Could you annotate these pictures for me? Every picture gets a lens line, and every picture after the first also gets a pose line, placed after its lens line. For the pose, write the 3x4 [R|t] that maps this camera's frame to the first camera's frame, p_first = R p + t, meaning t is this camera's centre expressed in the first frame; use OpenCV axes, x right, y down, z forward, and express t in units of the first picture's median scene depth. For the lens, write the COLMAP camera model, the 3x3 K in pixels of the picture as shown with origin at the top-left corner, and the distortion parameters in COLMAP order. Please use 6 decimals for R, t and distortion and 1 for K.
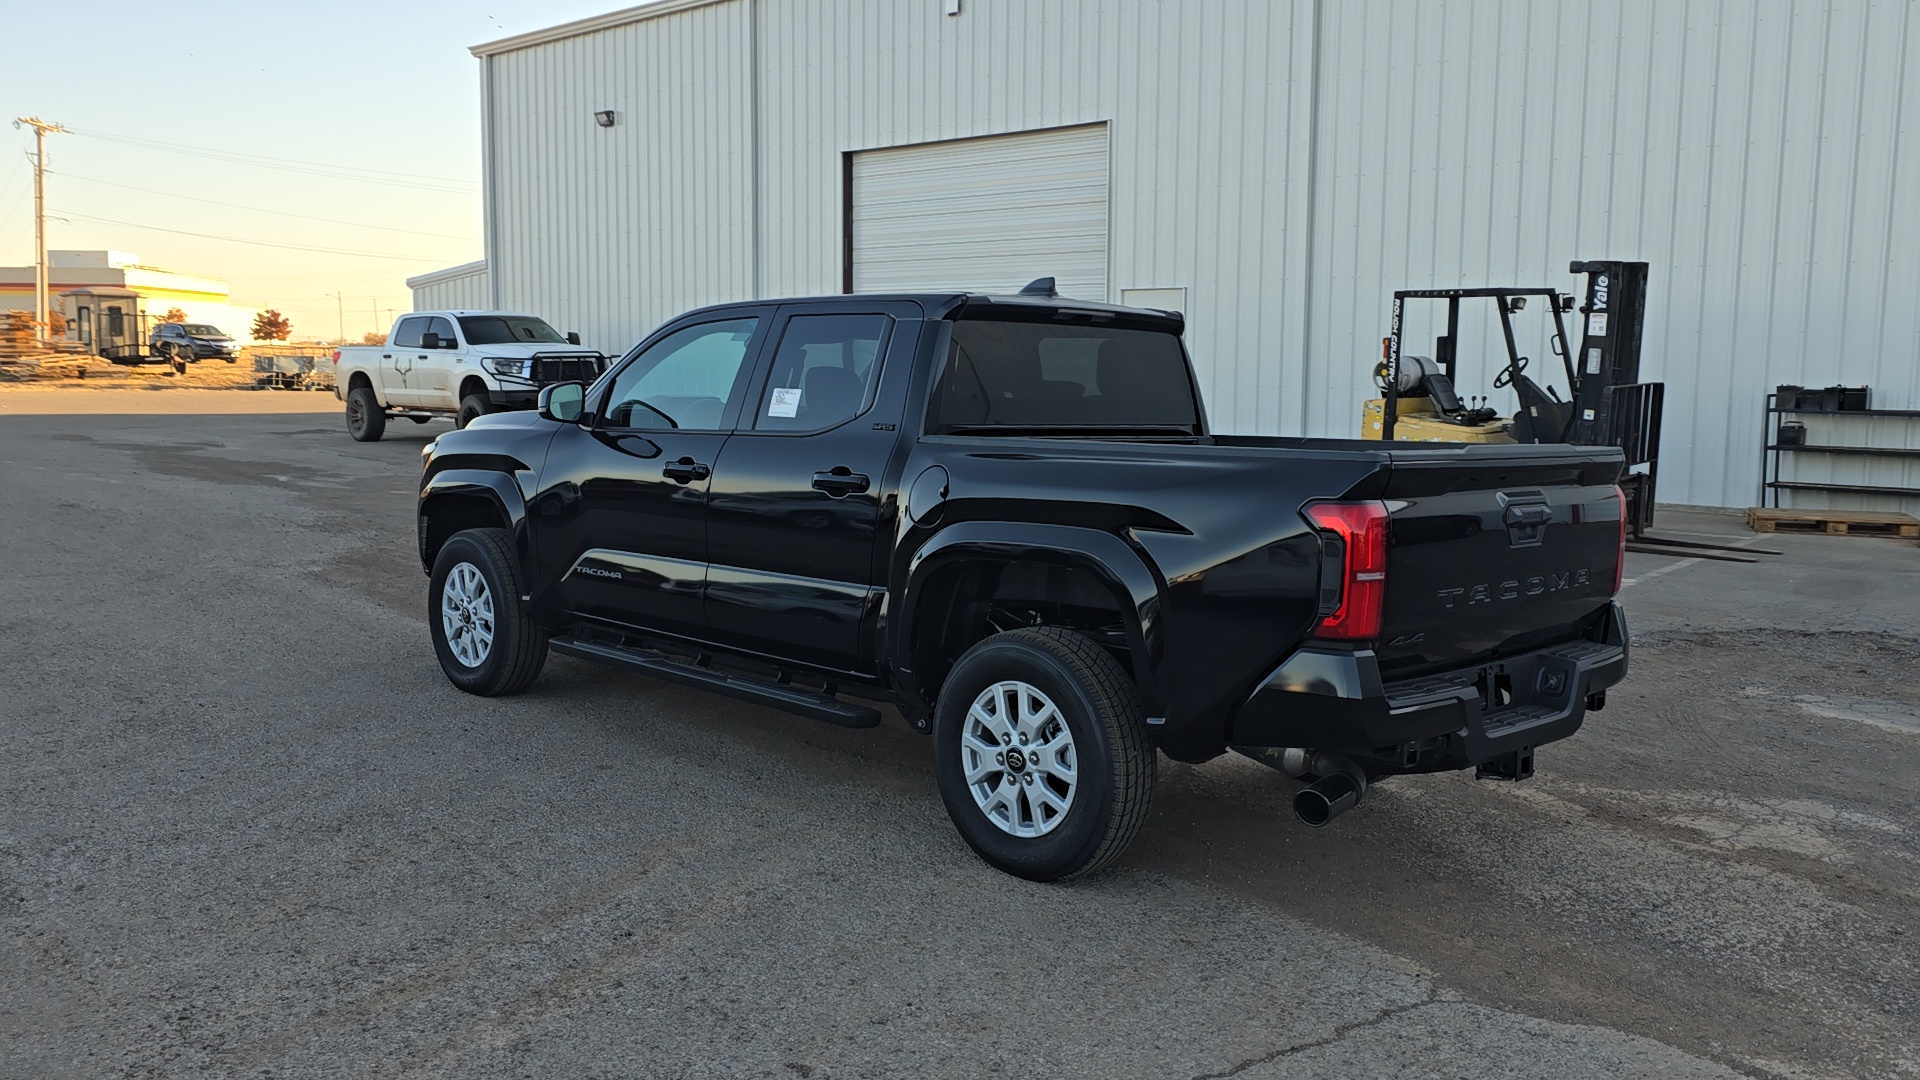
lens RADIAL K [[1590.2, 0, 987.8], [0, 1590.2, 563.6], [0, 0, 1]] dist [-0.011611, 0.020350]
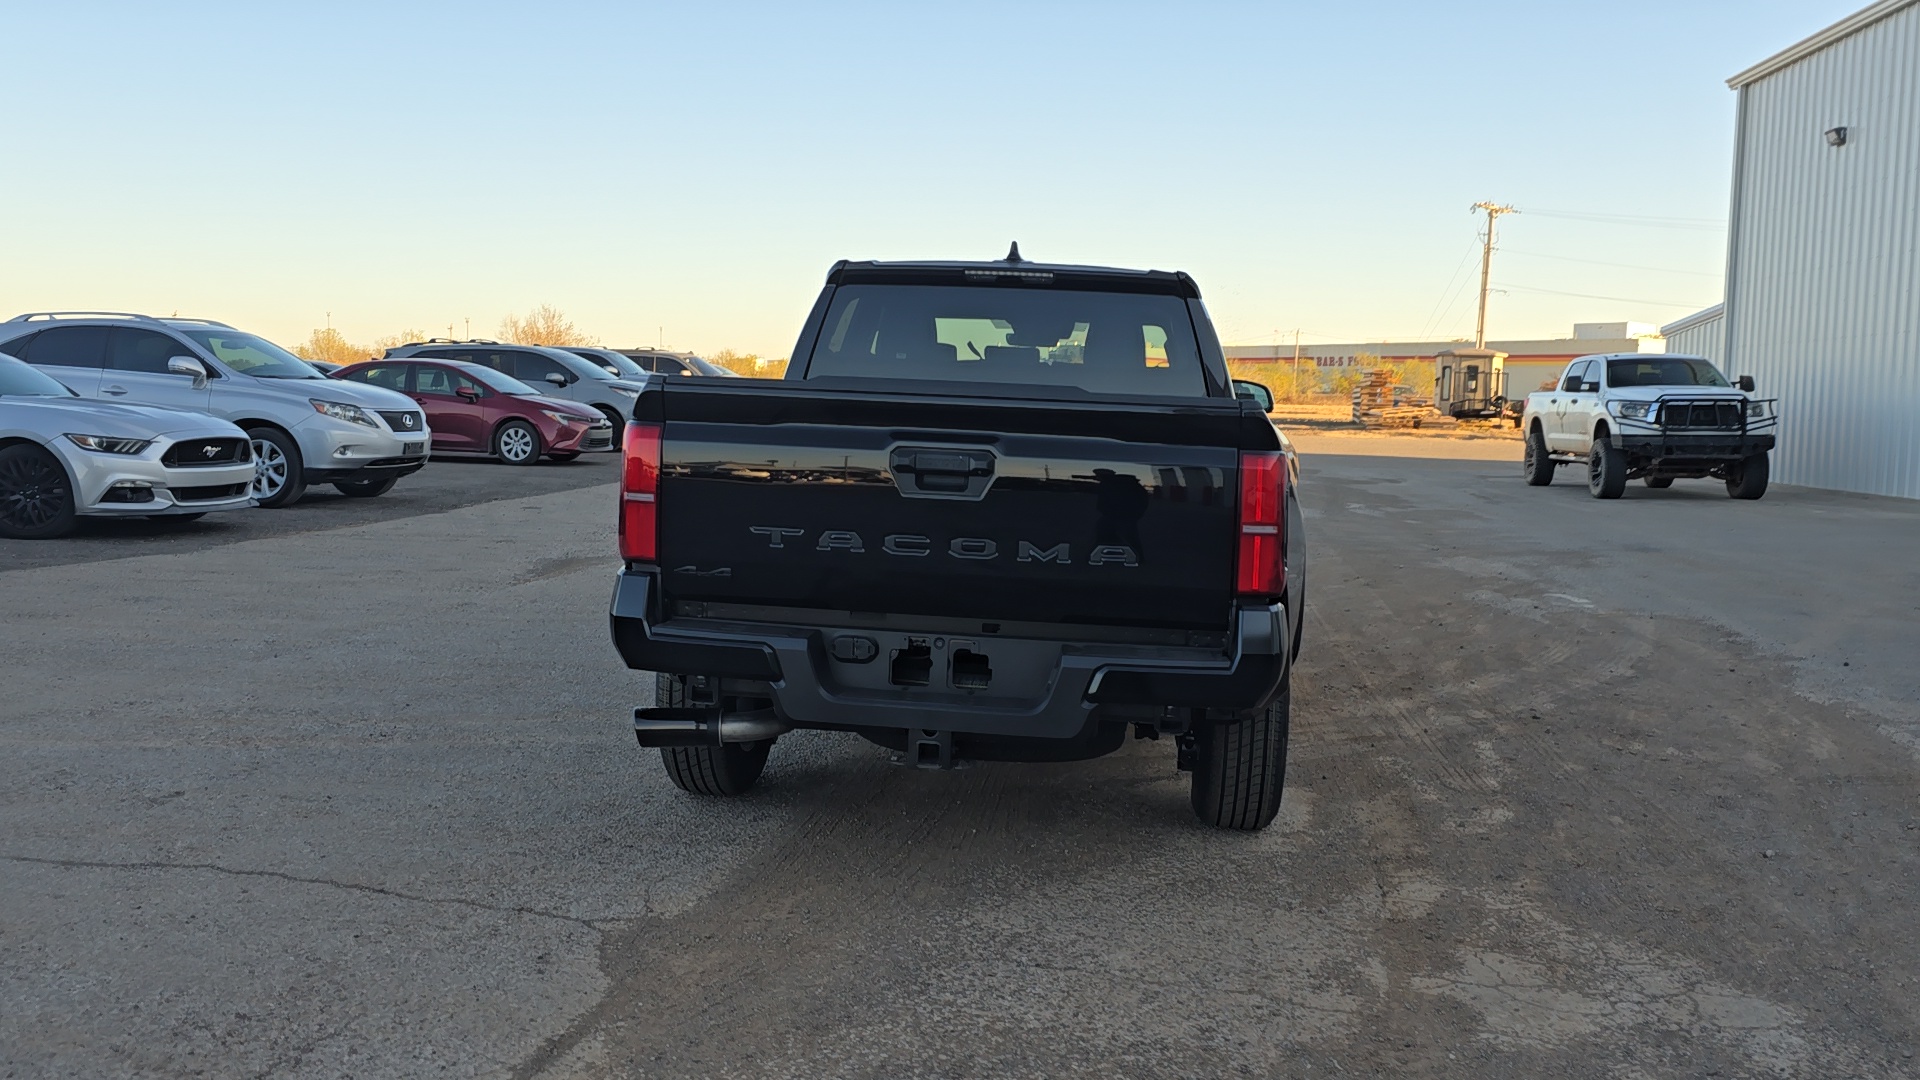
lens RADIAL K [[1590.2, 0, 955.3], [0, 1590.2, 591.9], [0, 0, 1]] dist [-0.011611, 0.020350]
pose [[0.615709, 0.095493, -0.782166, 0.379479], [-0.115203, 0.992873, 0.030531, 0.004806], [0.779507, 0.071309, 0.622322, 0.177065]]
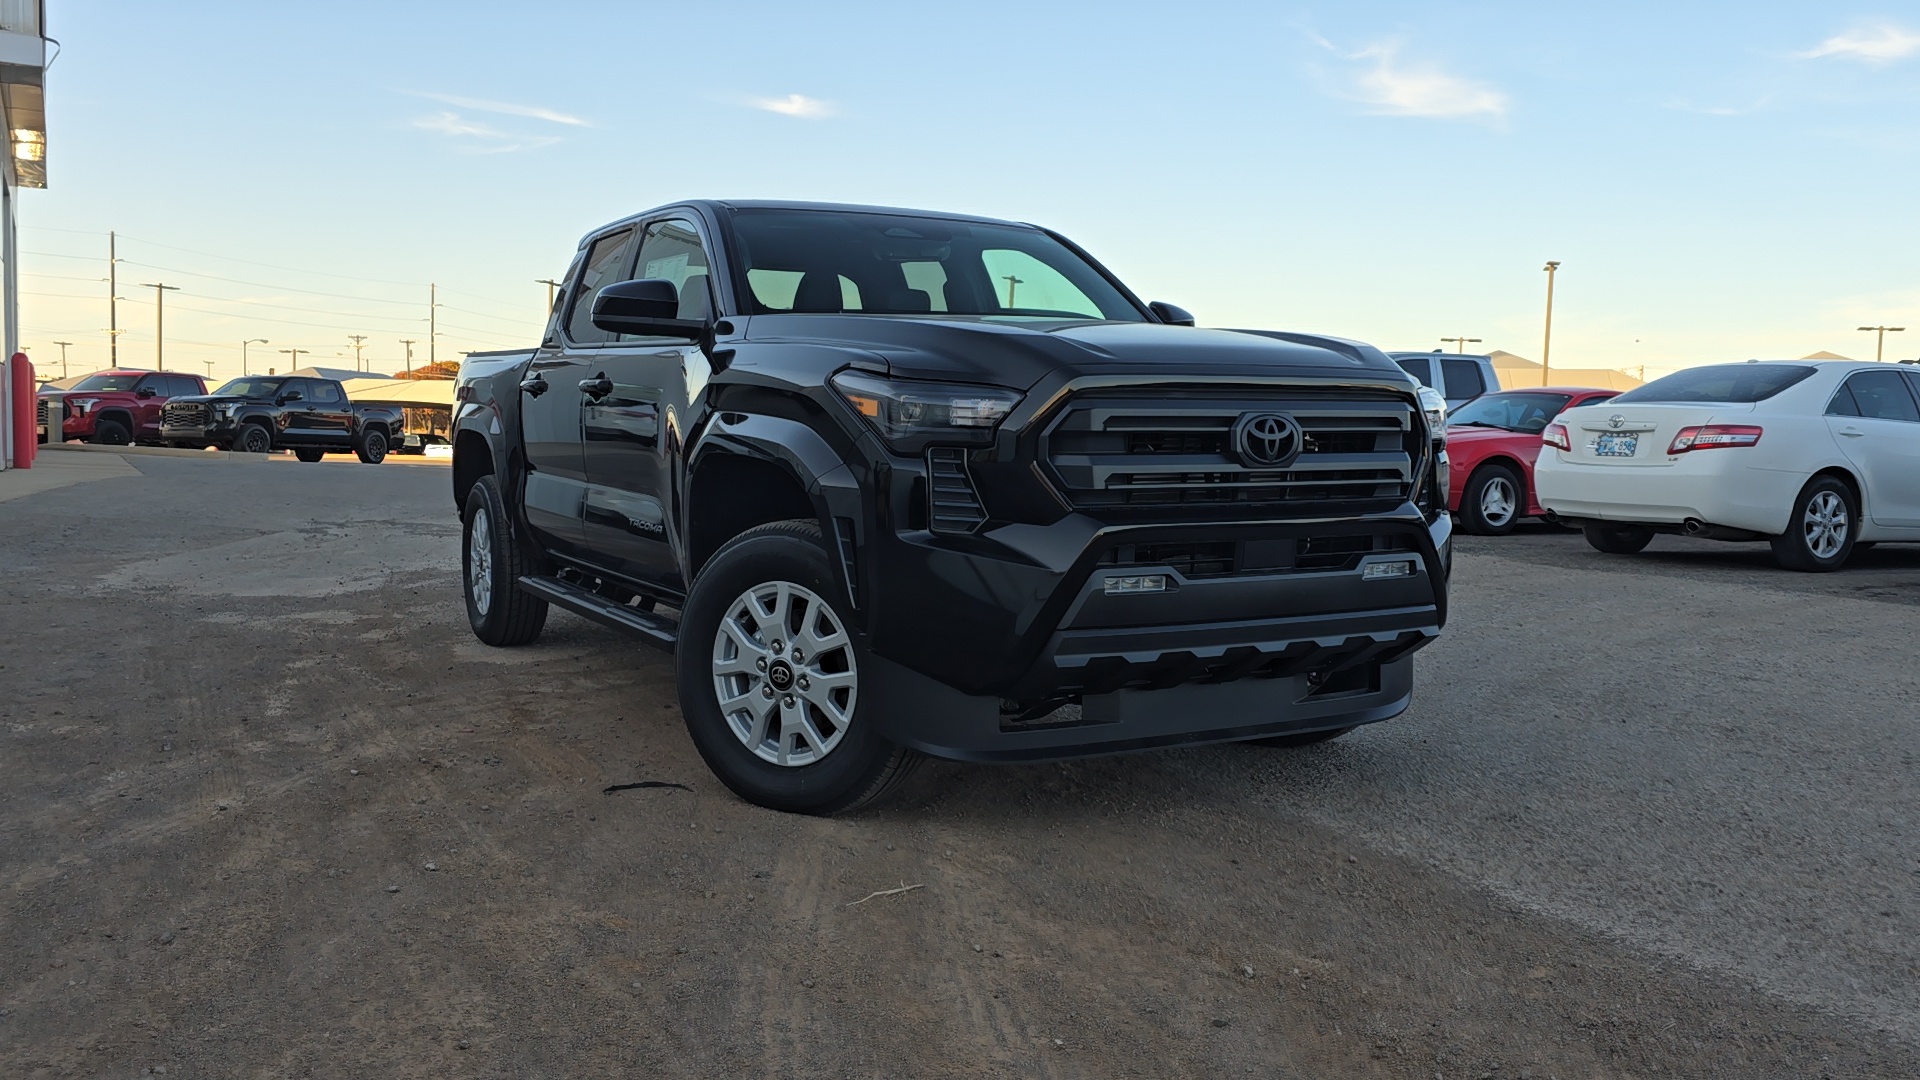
lens RADIAL K [[1590.2, 0, 972.7], [0, 1590.2, 557.5], [0, 0, 1]] dist [-0.011611, 0.020350]
pose [[-0.956614, -0.060737, 0.284958, -0.224587], [-0.001698, 0.979176, 0.203004, -0.082012], [-0.291354, 0.193713, -0.936797, 0.987637]]
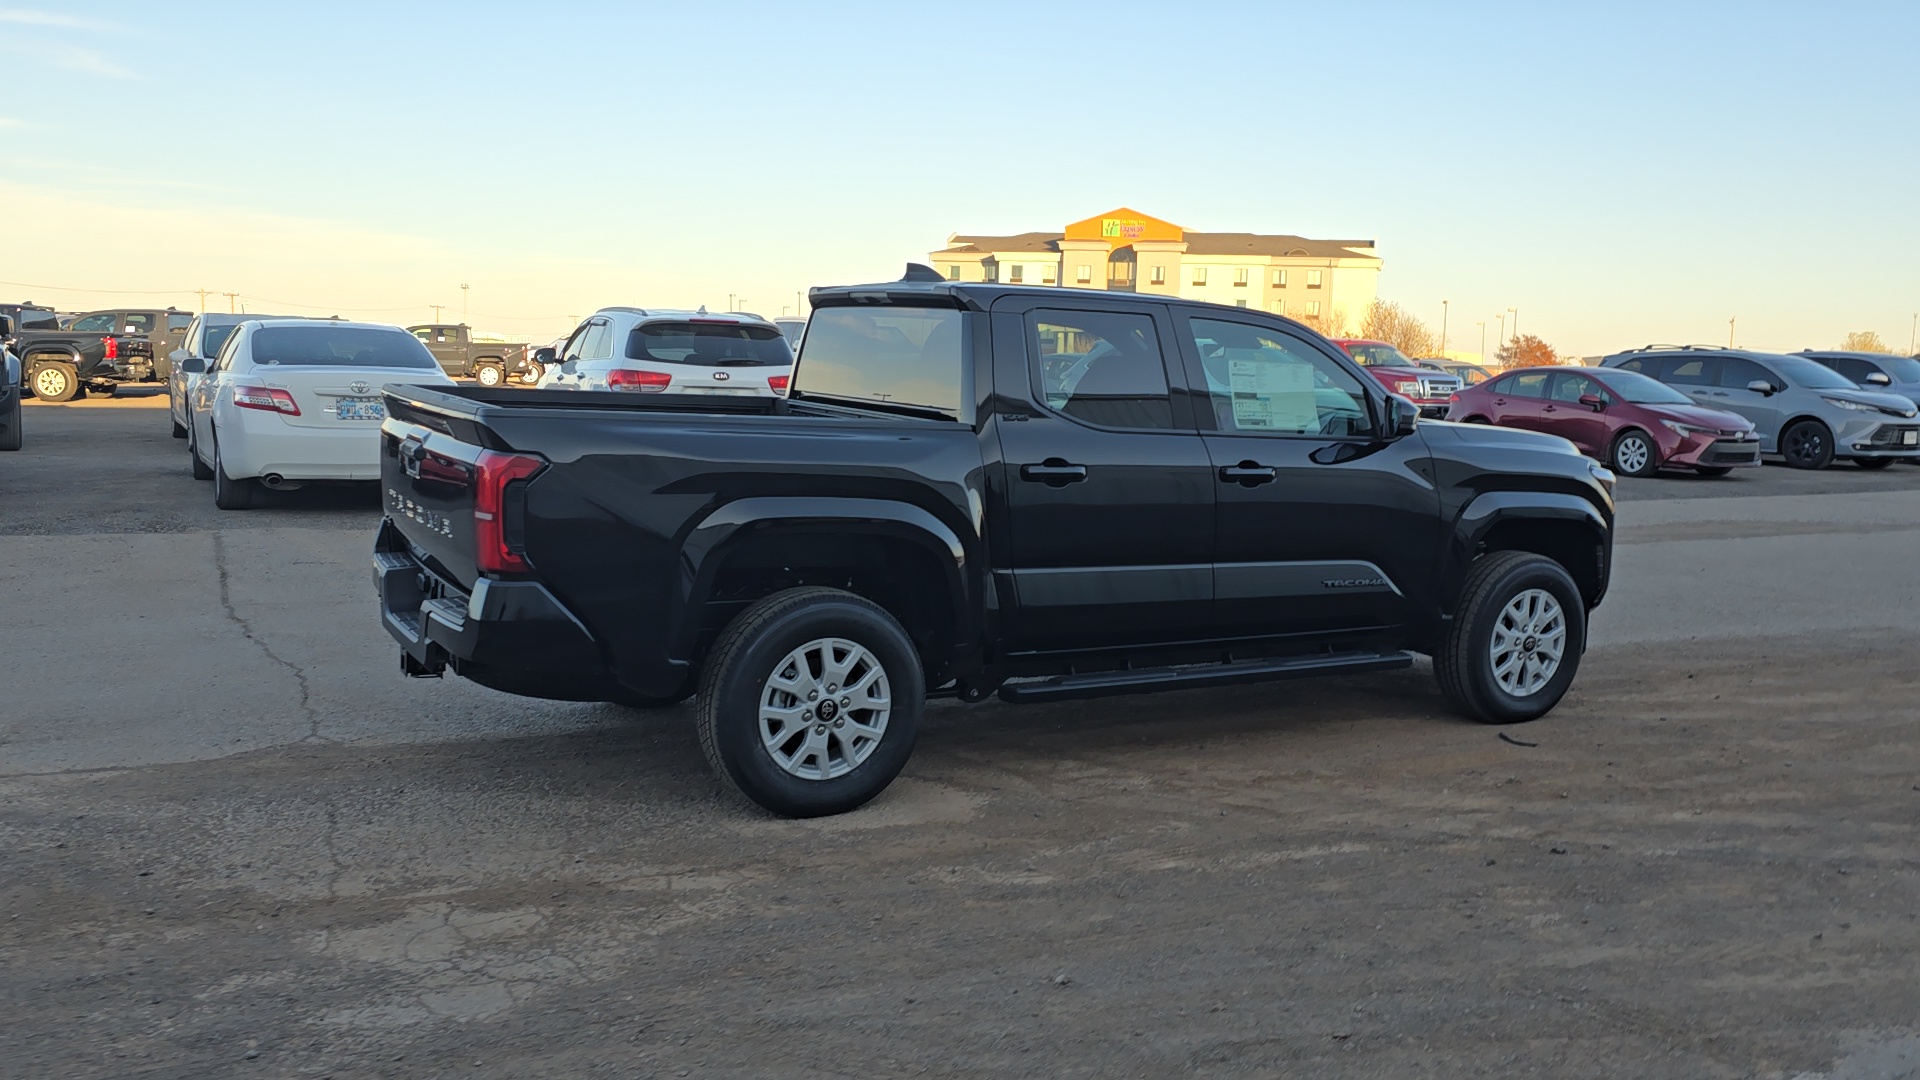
lens RADIAL K [[1590.2, 0, 963.4], [0, 1590.2, 534.8], [0, 0, 1]] dist [-0.011611, 0.020350]
pose [[-0.265348, 0.083322, -0.960546, 0.508046], [-0.155999, 0.979421, 0.128054, -0.067927], [0.951449, 0.183823, -0.246890, 0.627275]]
